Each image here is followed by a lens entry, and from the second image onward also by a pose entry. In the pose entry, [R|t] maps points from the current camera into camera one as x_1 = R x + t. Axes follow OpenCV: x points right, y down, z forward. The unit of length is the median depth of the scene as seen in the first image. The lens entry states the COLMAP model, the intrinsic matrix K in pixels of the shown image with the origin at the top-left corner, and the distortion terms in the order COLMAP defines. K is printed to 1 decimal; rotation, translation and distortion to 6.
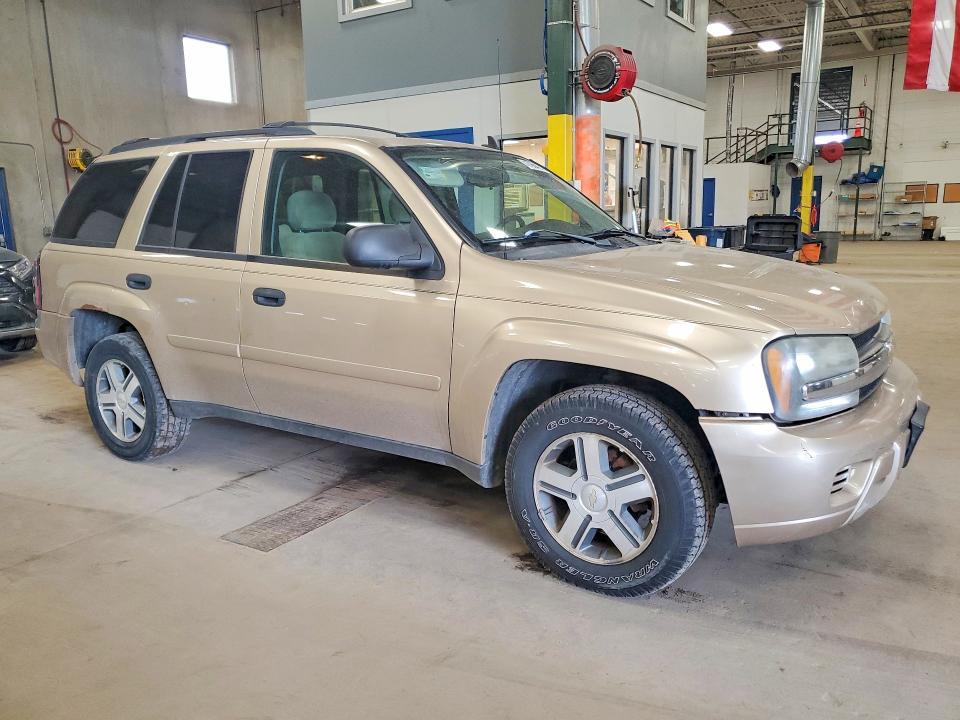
lens RADIAL K [[734.0, 0, 480.0], [0, 734.0, 360.0], [0, 0, 1]] dist [0.003934, 0.001187]
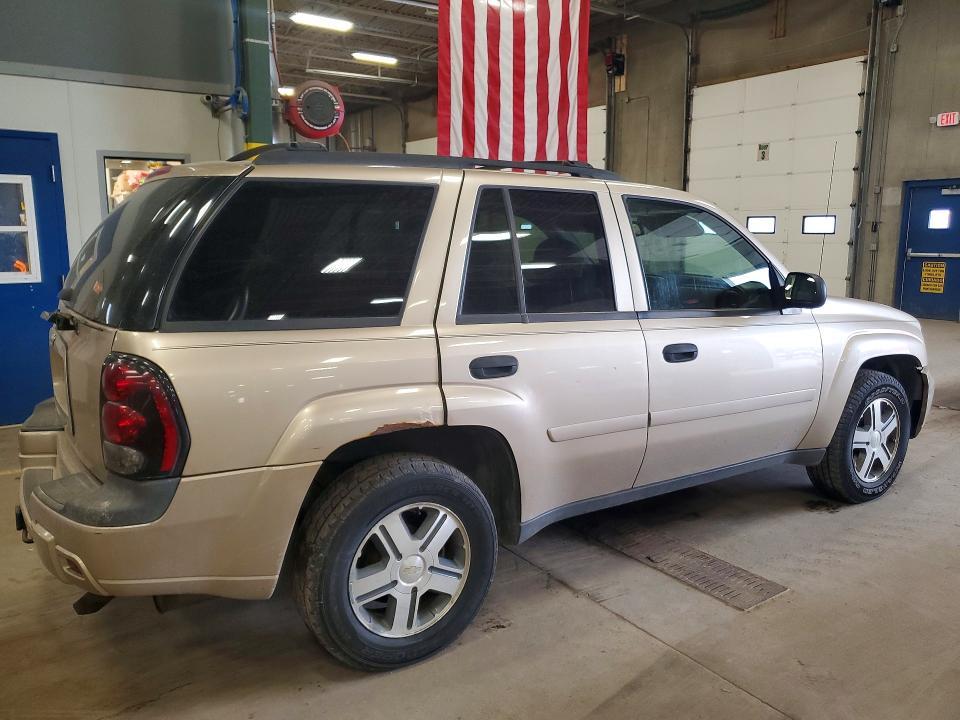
lens RADIAL K [[748.4, 0, 480.0], [0, 748.4, 360.0], [0, 0, 1]] dist [0.009812, 0.000946]
pose [[0.395559, -0.133945, 0.908621, -1.170237], [0.173681, 0.982367, 0.069206, -0.173634], [-0.901869, 0.130435, 0.411848, 0.774088]]
